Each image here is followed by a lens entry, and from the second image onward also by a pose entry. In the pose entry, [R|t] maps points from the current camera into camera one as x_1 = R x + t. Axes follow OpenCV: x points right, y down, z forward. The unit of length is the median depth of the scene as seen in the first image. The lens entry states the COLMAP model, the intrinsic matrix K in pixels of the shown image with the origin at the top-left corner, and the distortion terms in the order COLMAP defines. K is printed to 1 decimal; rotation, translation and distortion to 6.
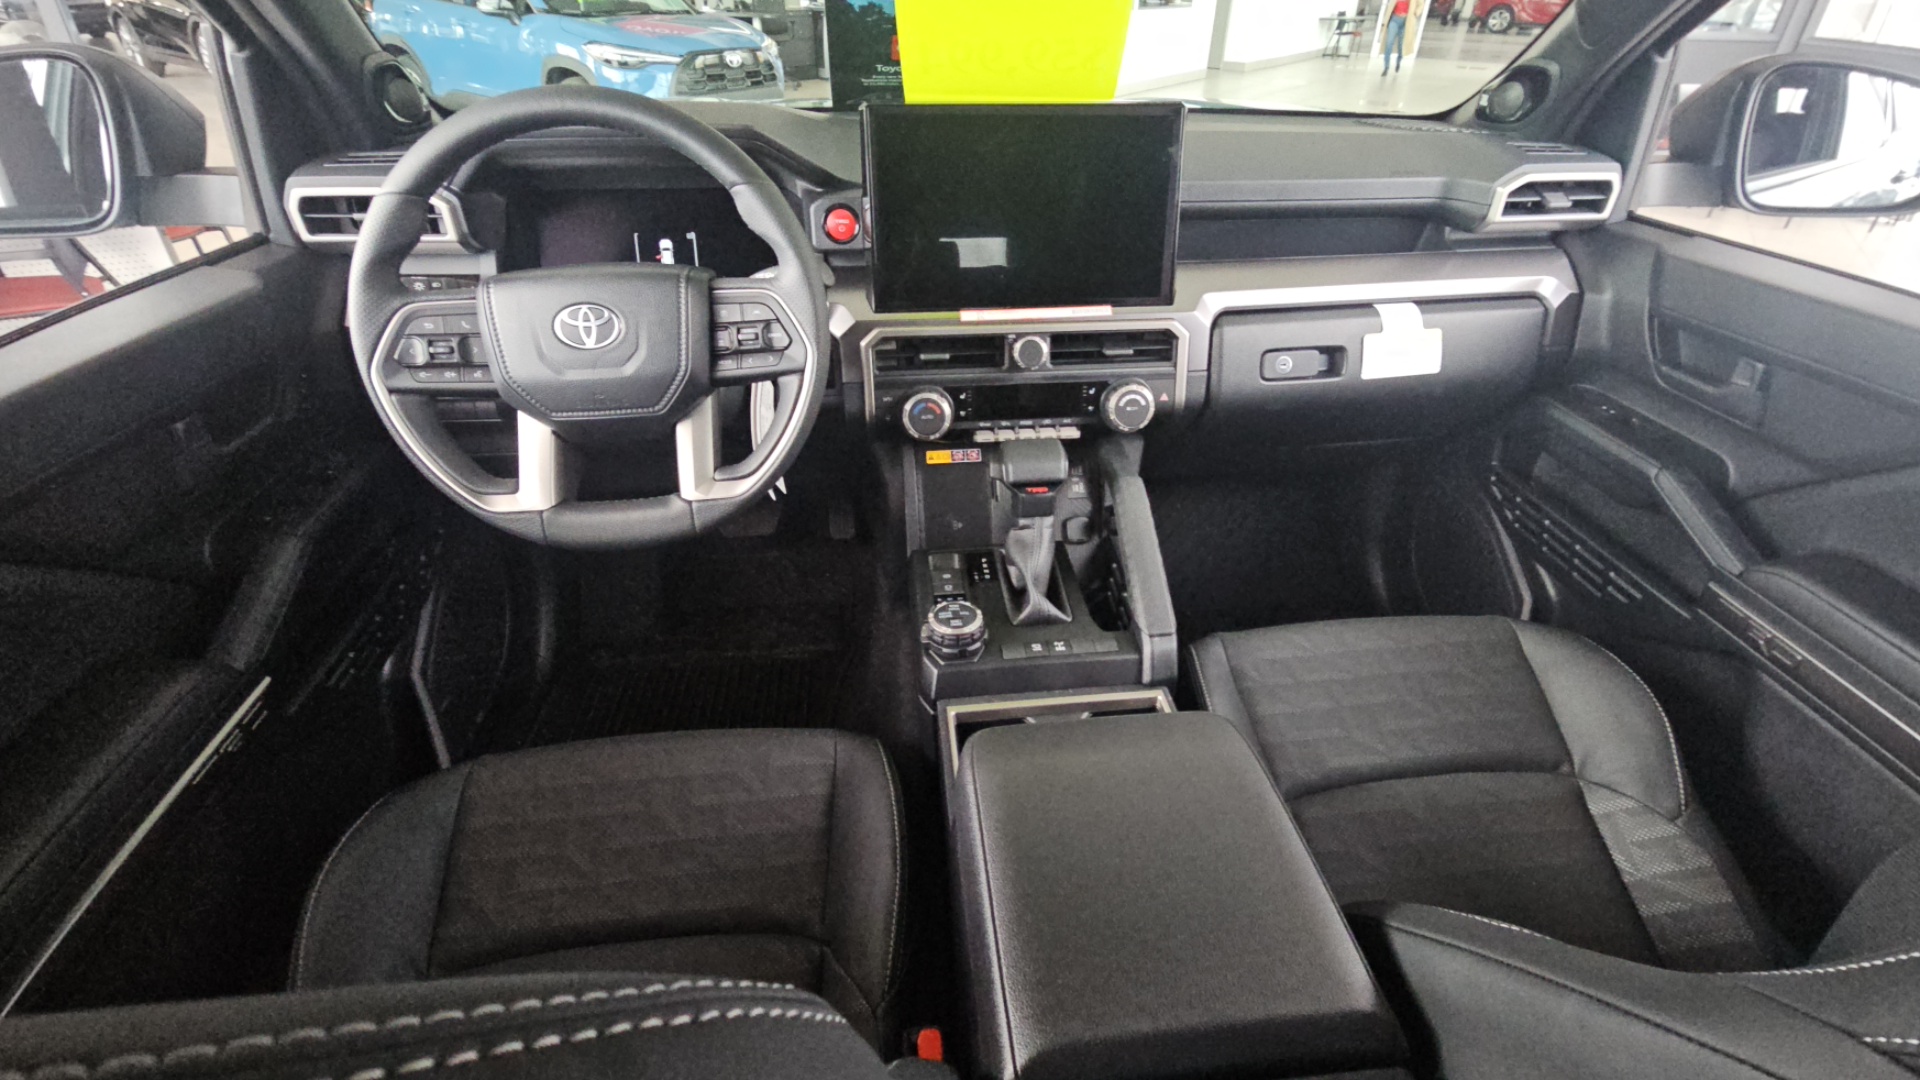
lens RADIAL K [[856.6, 0, 984.9], [0, 856.6, 541.3], [0, 0, 1]] dist [0.000138, -0.001623]
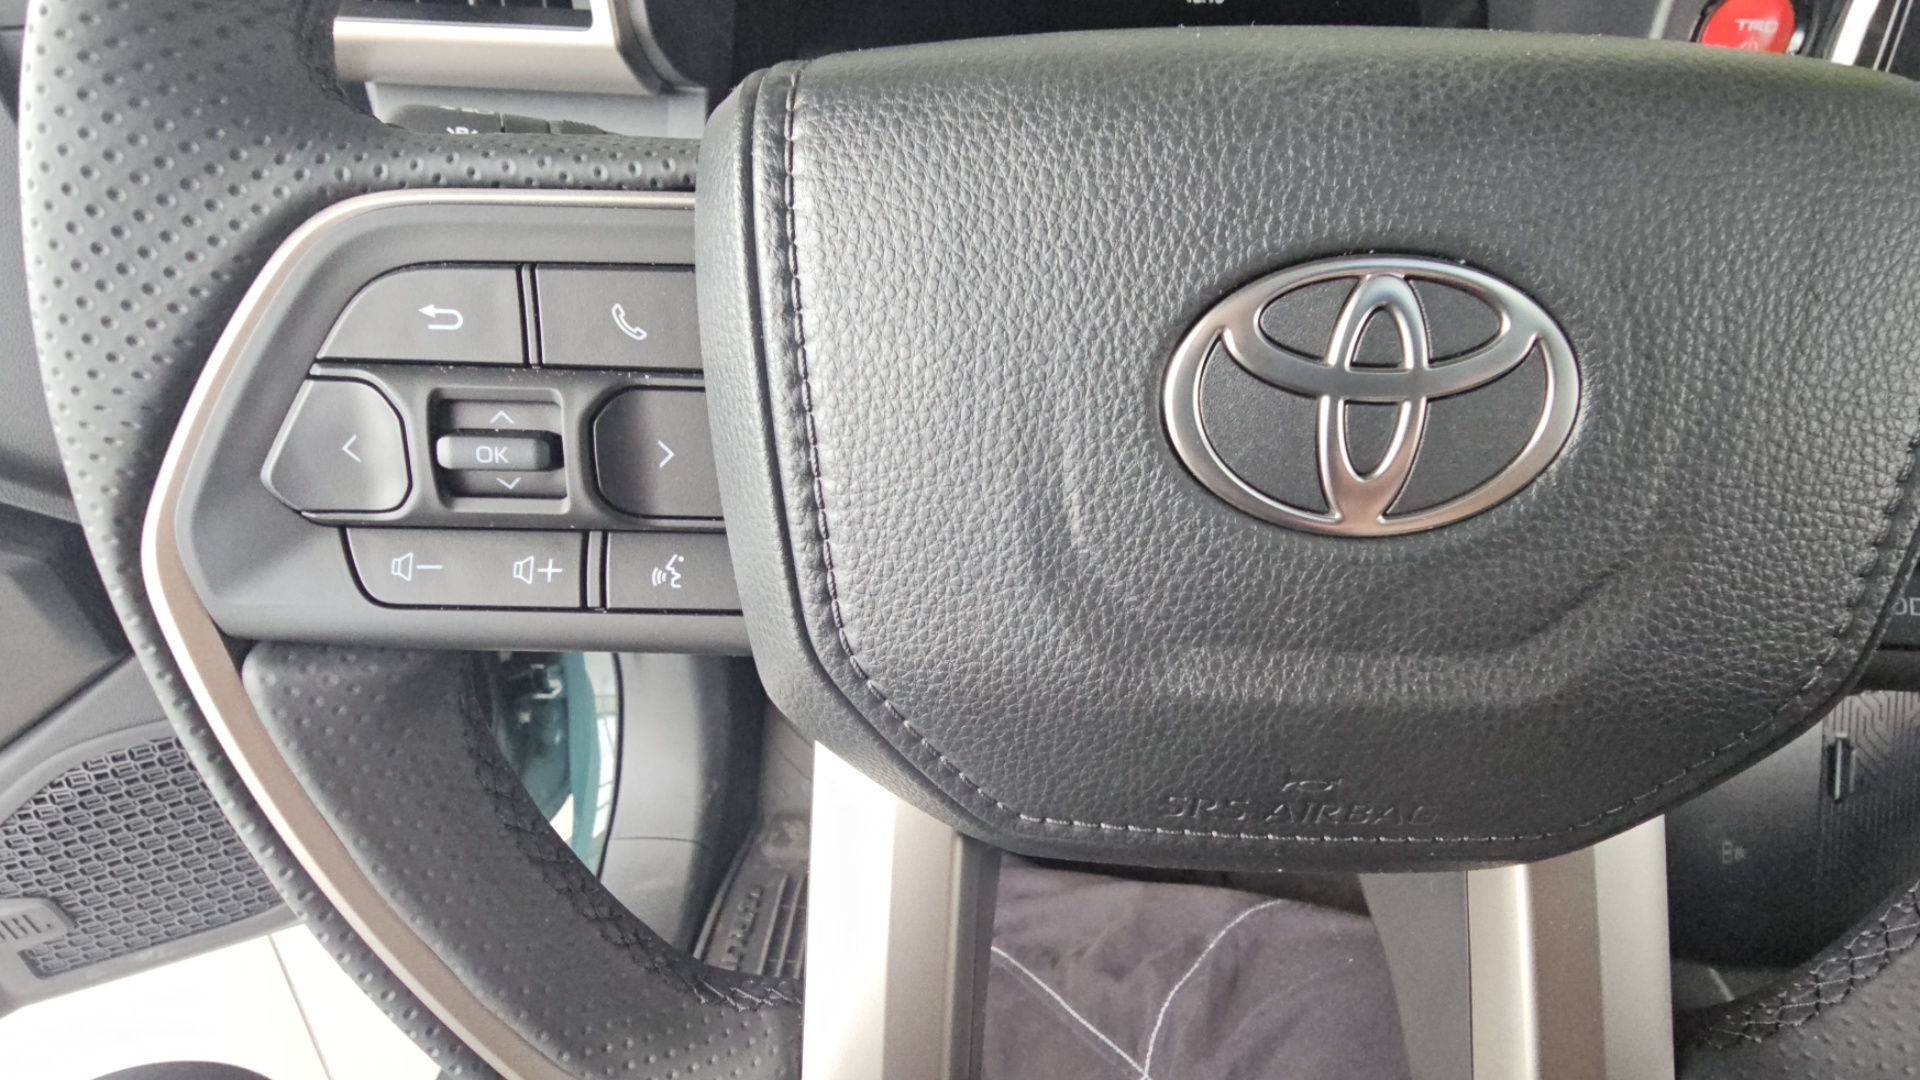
lens RADIAL K [[825.3, 0, 961.1], [0, 825.3, 496.0], [0, 0, 1]] dist [0.002436, -0.000159]
pose [[0.987026, 0.096868, -0.128048, -0.383758], [-0.095183, 0.995274, 0.019228, -0.170304], [0.129306, -0.006791, 0.991582, 0.627145]]
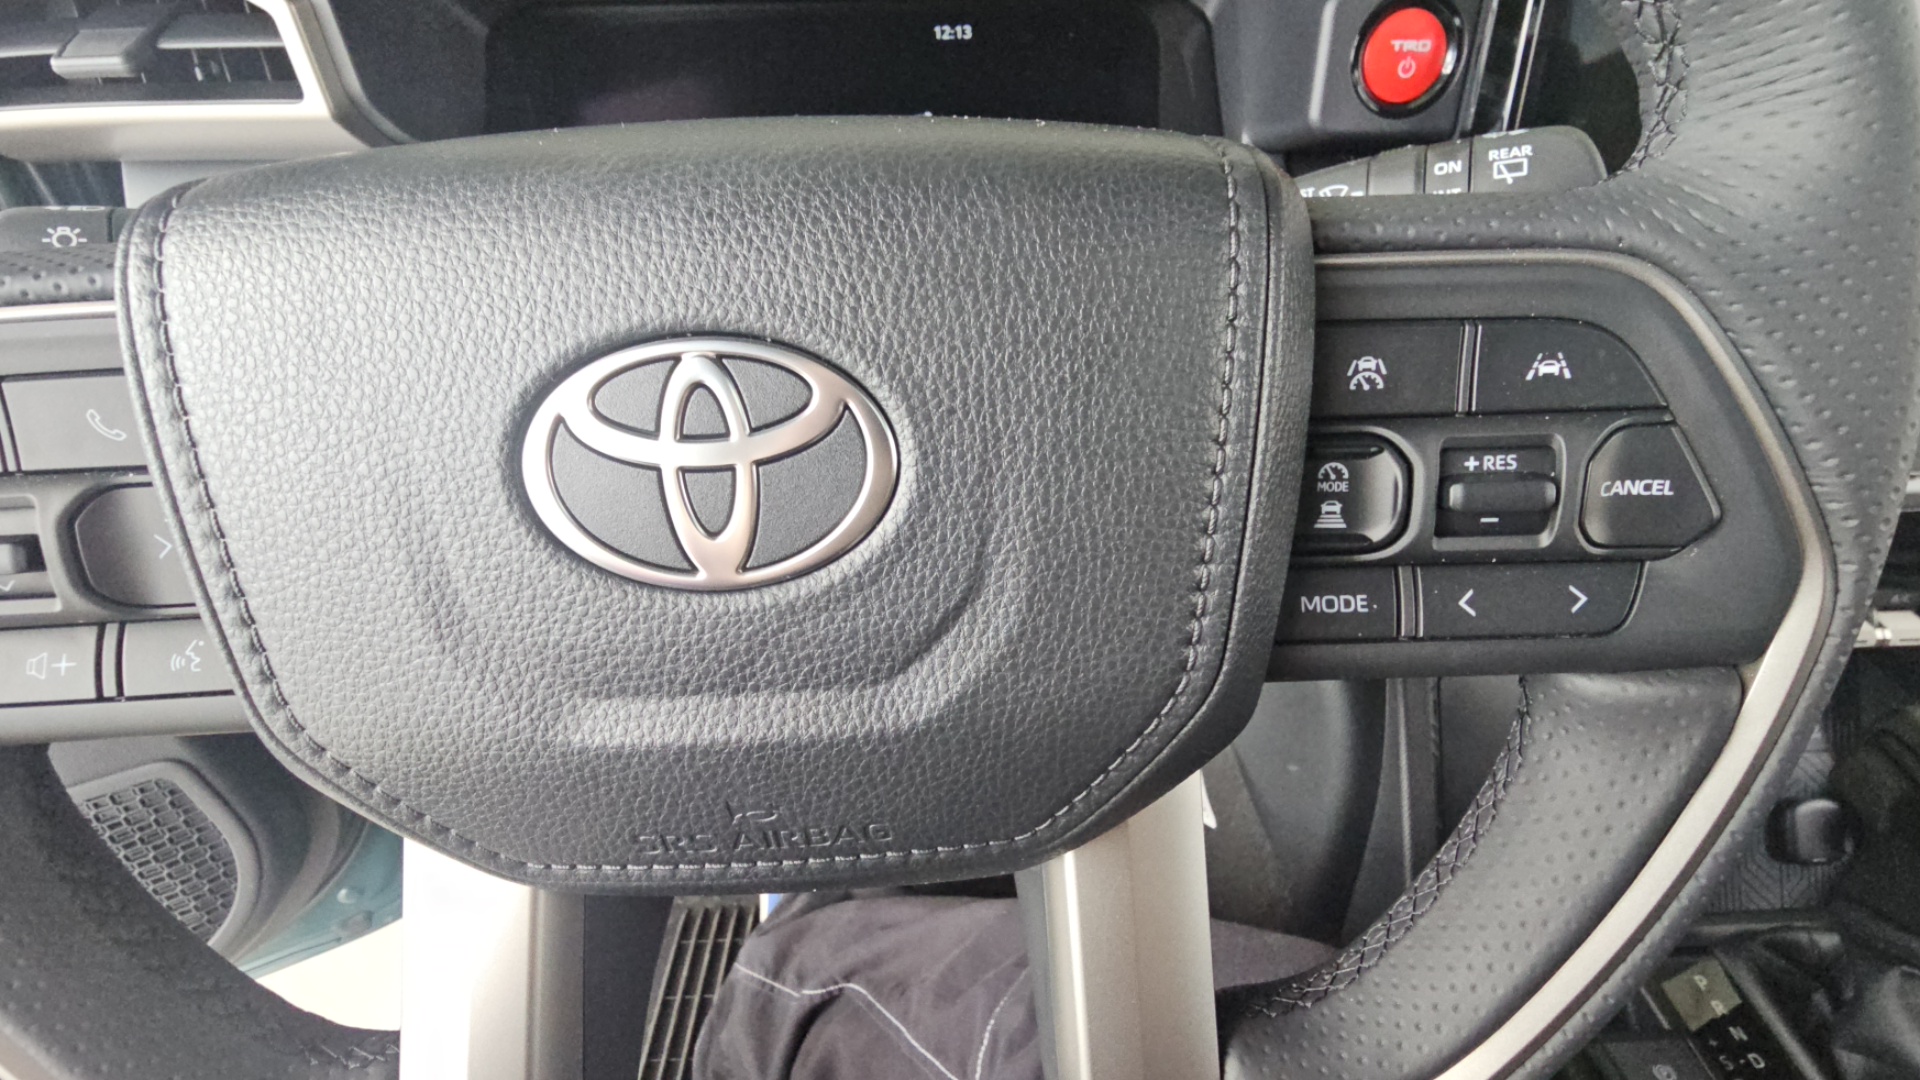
lens RADIAL K [[853.8, 0, 974.9], [0, 853.8, 511.0], [0, 0, 1]] dist [0.022263, -0.020252]
pose [[0.995674, 0.030022, -0.087931, -0.293916], [-0.028902, 0.999485, 0.013977, -0.182733], [0.088305, -0.011375, 0.996029, 0.621292]]
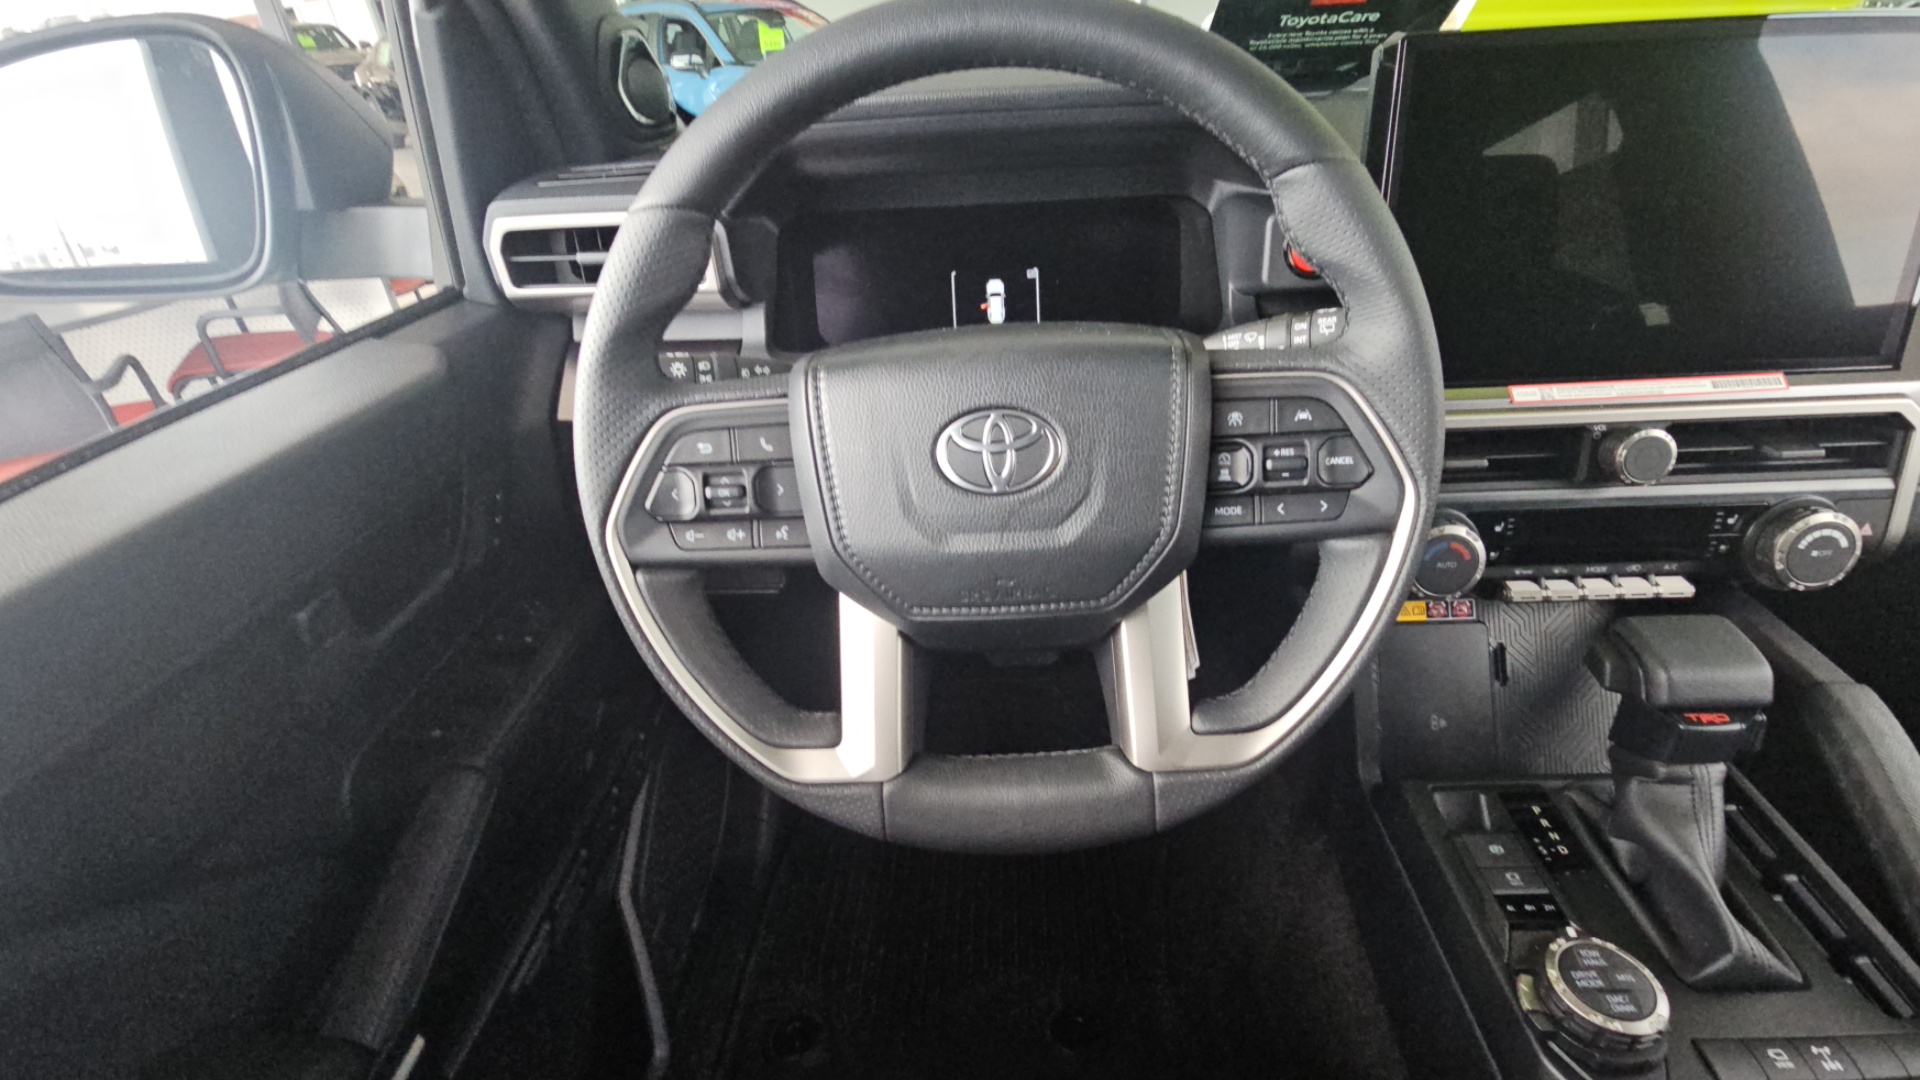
lens RADIAL K [[855.0, 0, 981.8], [0, 855.0, 544.0], [0, 0, 1]] dist [0.002234, -0.002061]
pose [[0.987109, 0.019934, -0.158803, -0.290415], [-0.025099, 0.999217, -0.030586, -0.133527], [0.158069, 0.034178, 0.986836, 0.368790]]
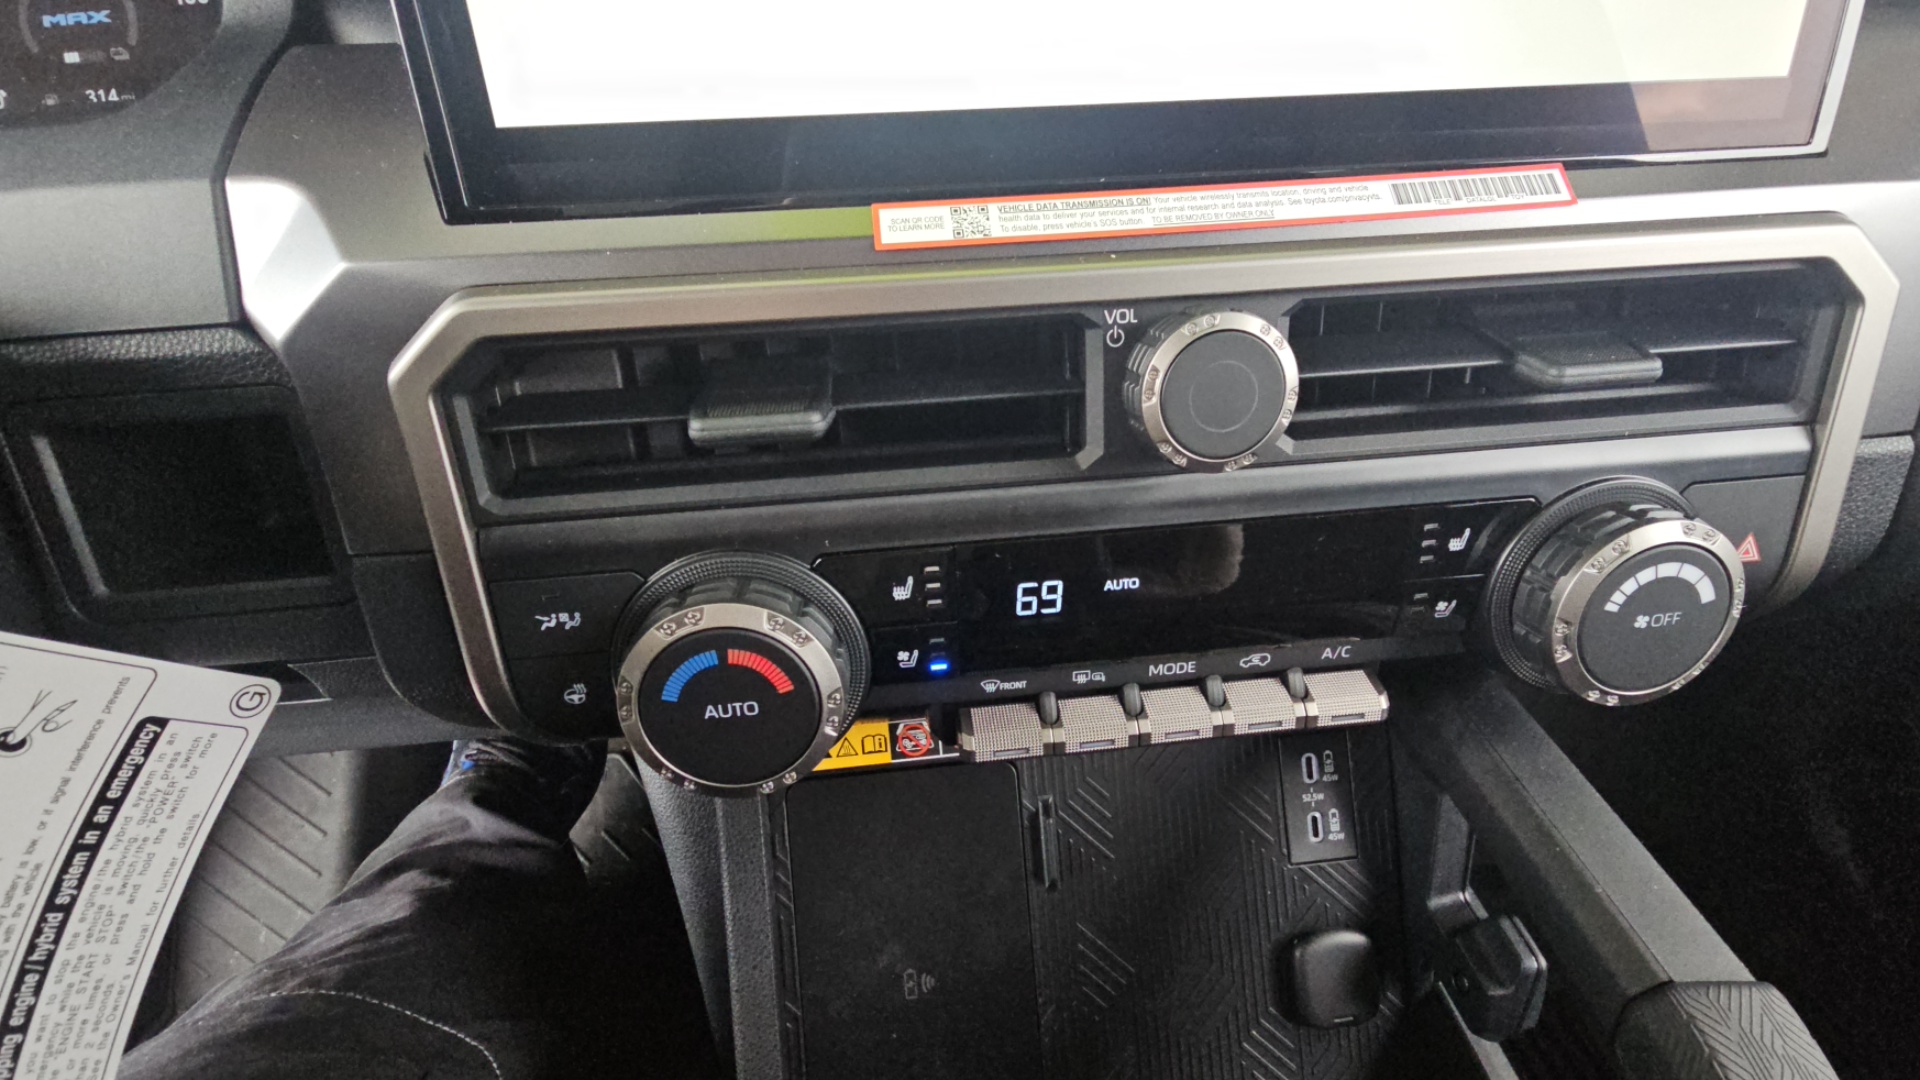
lens RADIAL K [[855.0, 0, 981.8], [0, 855.0, 544.0], [0, 0, 1]] dist [0.002234, -0.002061]
pose [[0.999339, -0.025805, -0.025603, 0.000922], [0.026033, 0.999624, 0.008631, -0.186606], [0.025370, -0.009292, 0.999635, 0.791644]]
